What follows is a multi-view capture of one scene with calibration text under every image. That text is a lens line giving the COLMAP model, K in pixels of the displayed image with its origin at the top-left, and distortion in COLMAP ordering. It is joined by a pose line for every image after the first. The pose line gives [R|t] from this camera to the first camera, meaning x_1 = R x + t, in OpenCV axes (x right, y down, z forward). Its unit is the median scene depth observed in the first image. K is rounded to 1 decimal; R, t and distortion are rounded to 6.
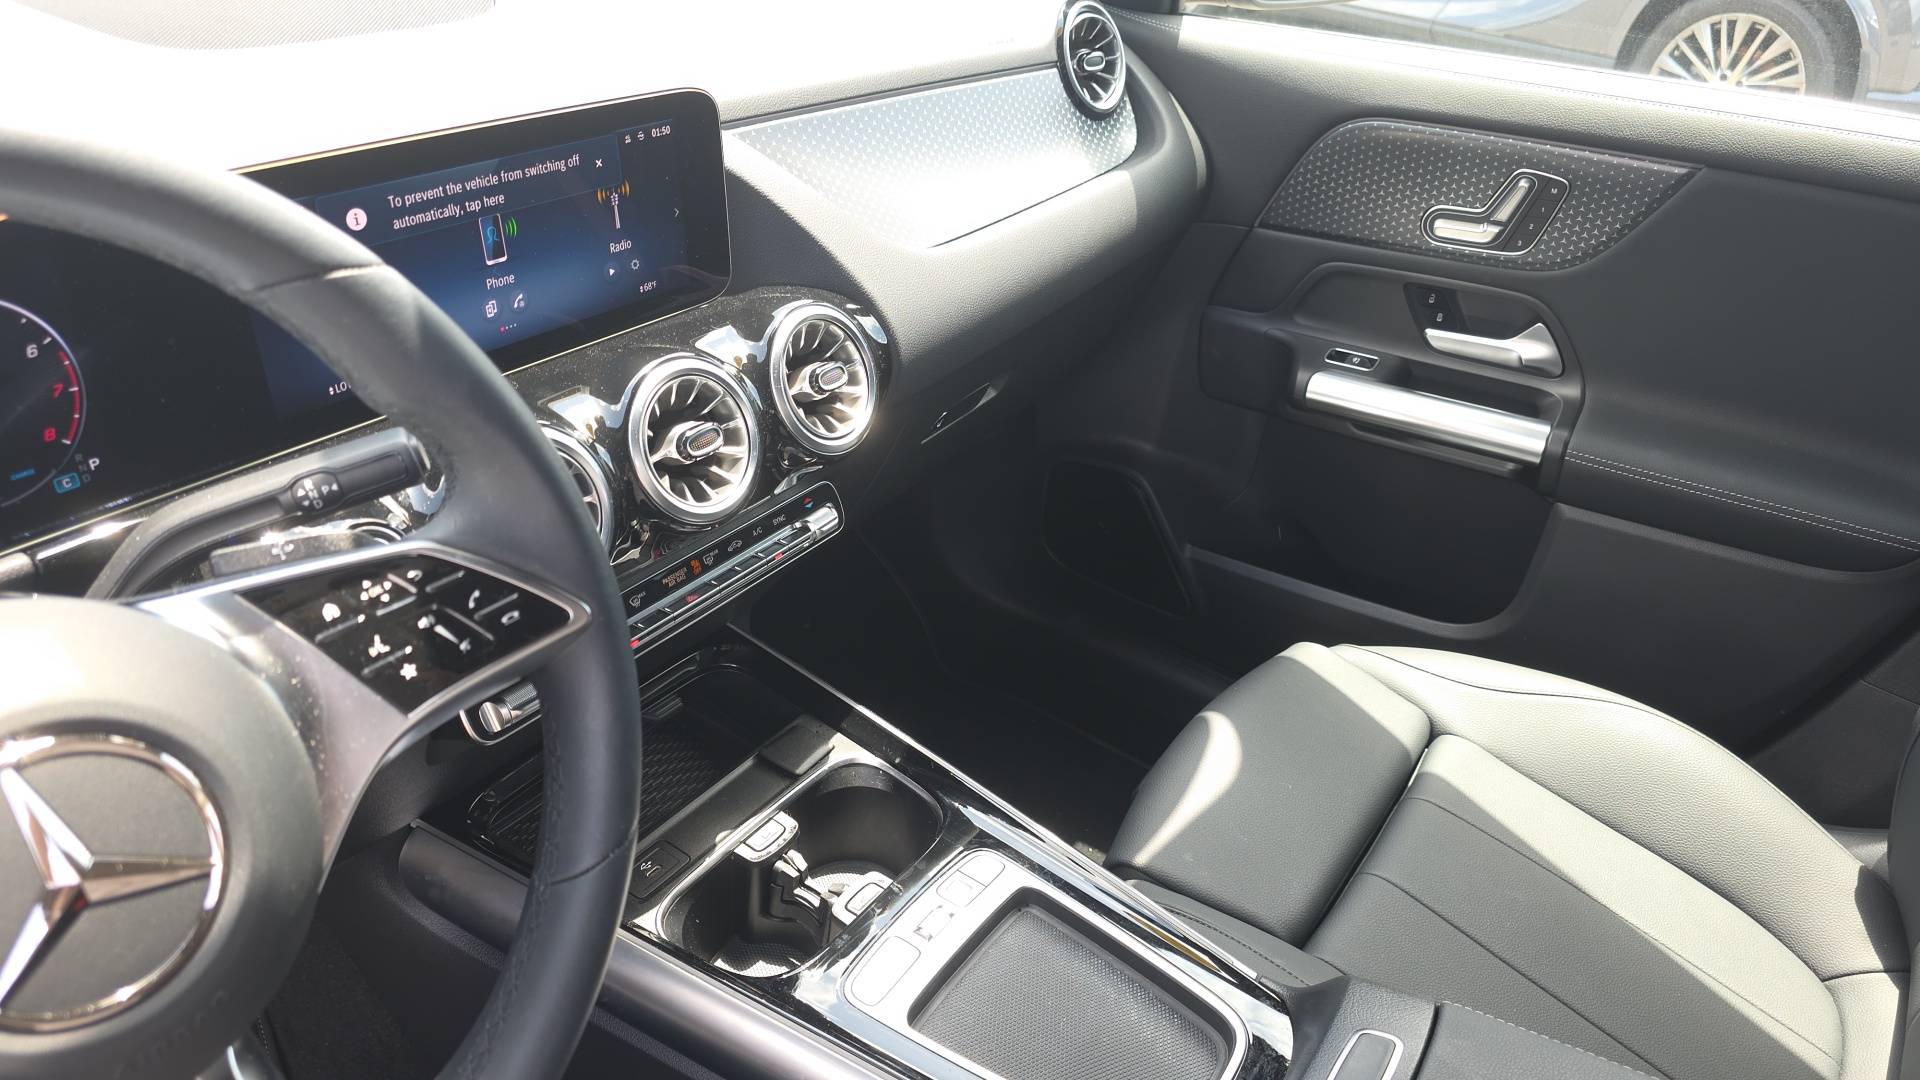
lens RADIAL K [[1304.7, 0, 986.1], [0, 1304.7, 526.2], [0, 0, 1]] dist [0.057226, -0.067836]
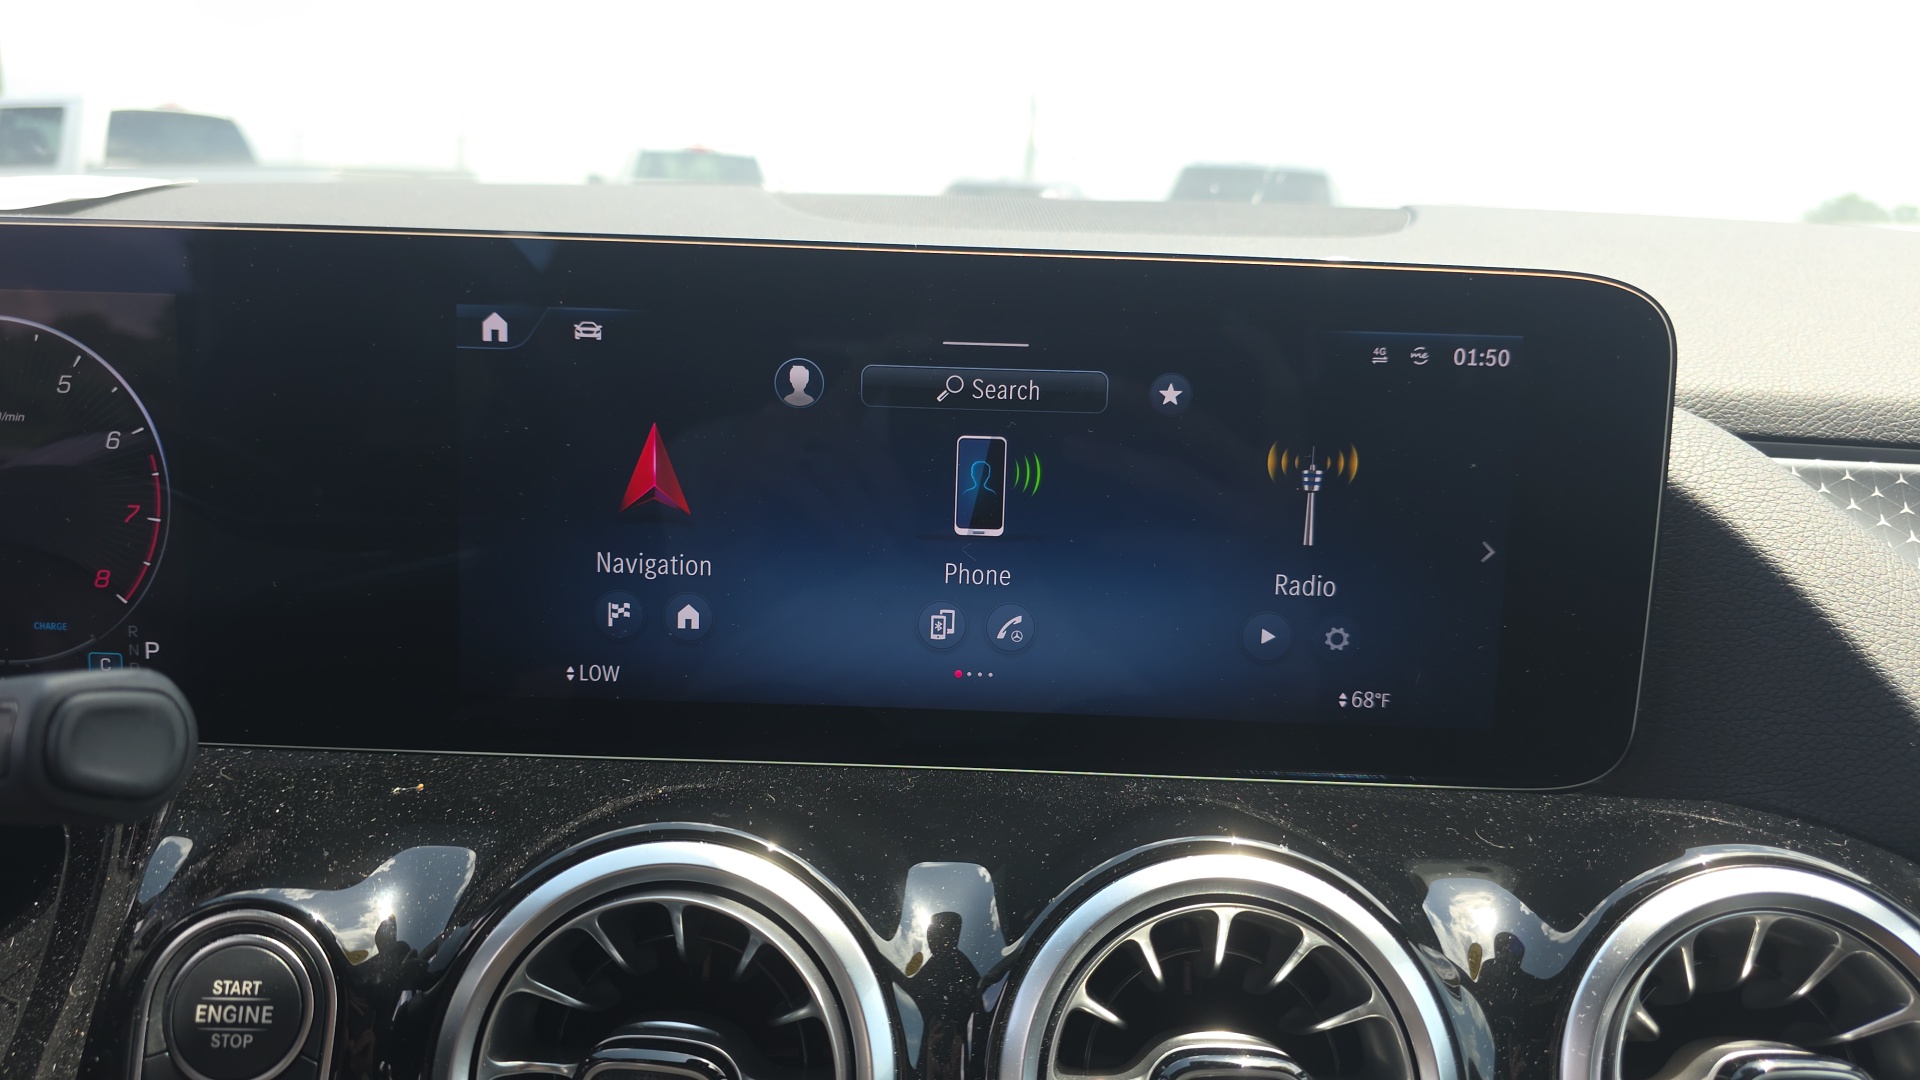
lens RADIAL K [[1321.5, 0, 929.0], [0, 1321.5, 548.6], [0, 0, 1]] dist [0.007271, -0.021976]
pose [[0.554317, 0.099298, -0.826361, 0.007901], [-0.416475, 0.892710, -0.172098, -0.067277], [0.720611, 0.439556, 0.536200, 0.462574]]
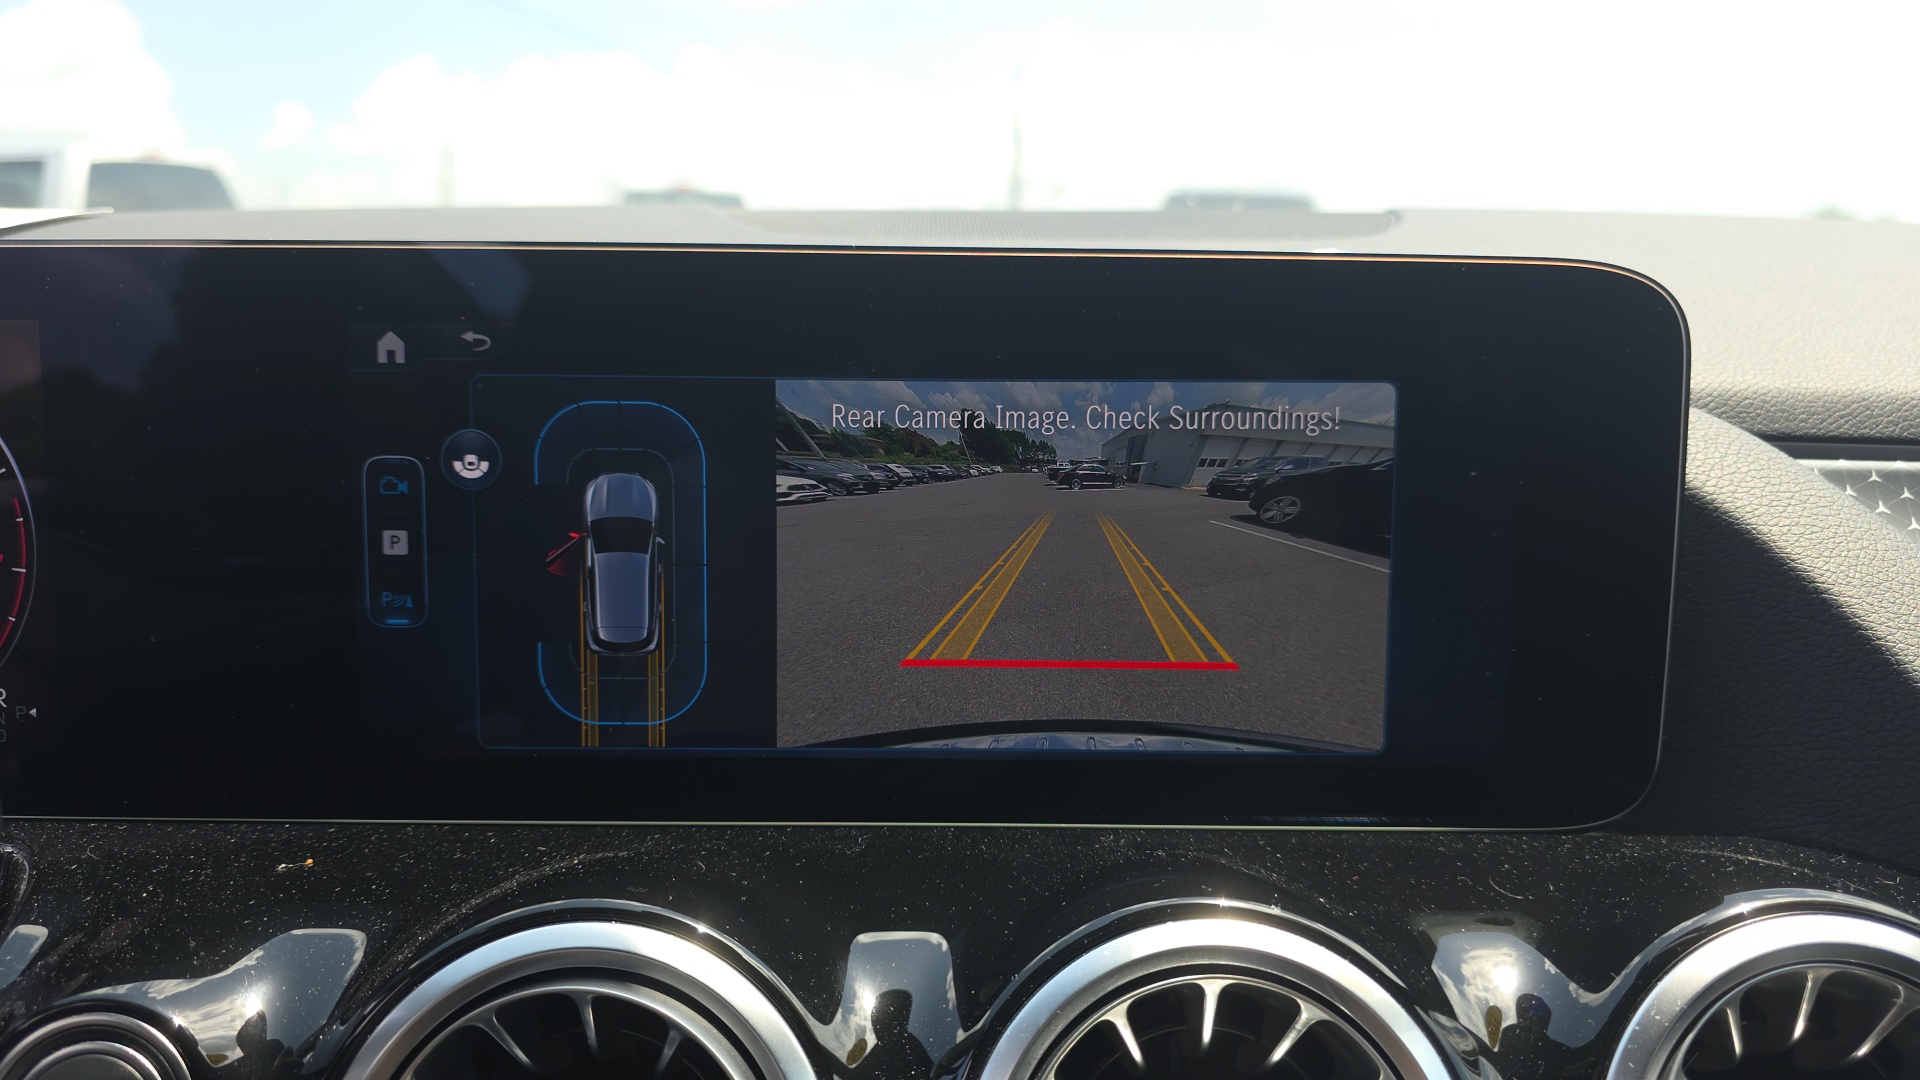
lens RADIAL K [[1317.9, 0, 942.7], [0, 1317.9, 559.5], [0, 0, 1]] dist [-0.010557, 0.000677]
pose [[0.565509, 0.071508, -0.821636, -0.010919], [-0.391677, 0.900006, -0.191252, -0.076325], [0.725802, 0.429971, 0.536970, 0.486176]]
